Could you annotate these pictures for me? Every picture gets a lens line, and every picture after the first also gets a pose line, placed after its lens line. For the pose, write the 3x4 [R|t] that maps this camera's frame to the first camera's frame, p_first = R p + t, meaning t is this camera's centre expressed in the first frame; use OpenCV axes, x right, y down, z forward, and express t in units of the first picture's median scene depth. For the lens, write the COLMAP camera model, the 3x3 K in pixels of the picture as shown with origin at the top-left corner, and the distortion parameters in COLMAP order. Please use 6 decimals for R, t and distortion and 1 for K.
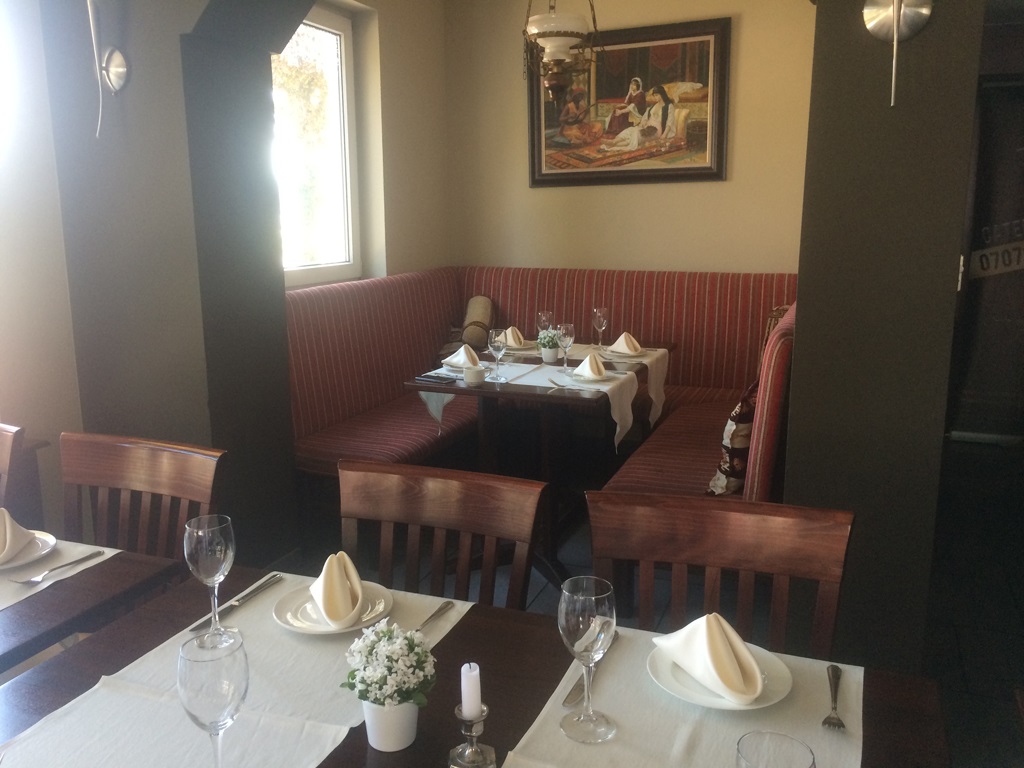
lens RADIAL K [[862.5, 0, 511.2], [0, 862.5, 379.5], [0, 0, 1]] dist [0.015581, 0.002432]
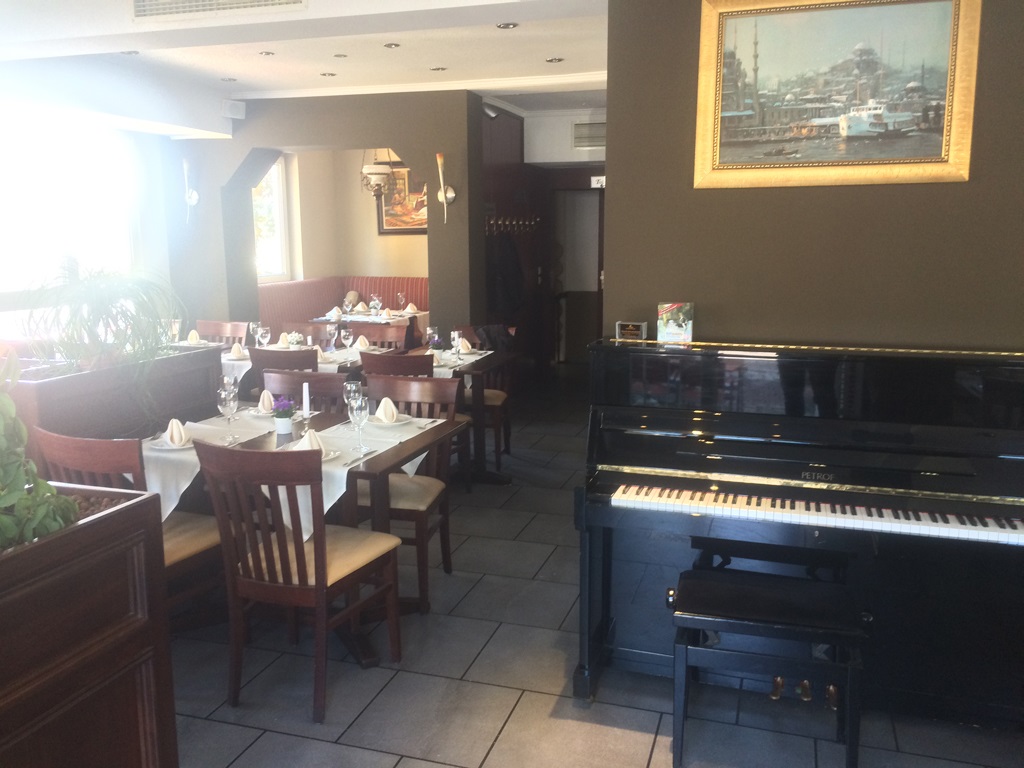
lens RADIAL K [[862.5, 0, 511.5], [0, 862.5, 390.1], [0, 0, 1]] dist [0.015581, 0.002432]
pose [[0.997096, -0.010070, 0.075485, 0.183817], [0.011240, 0.999823, -0.015088, 0.171741], [-0.075320, 0.015892, 0.997033, -1.036749]]
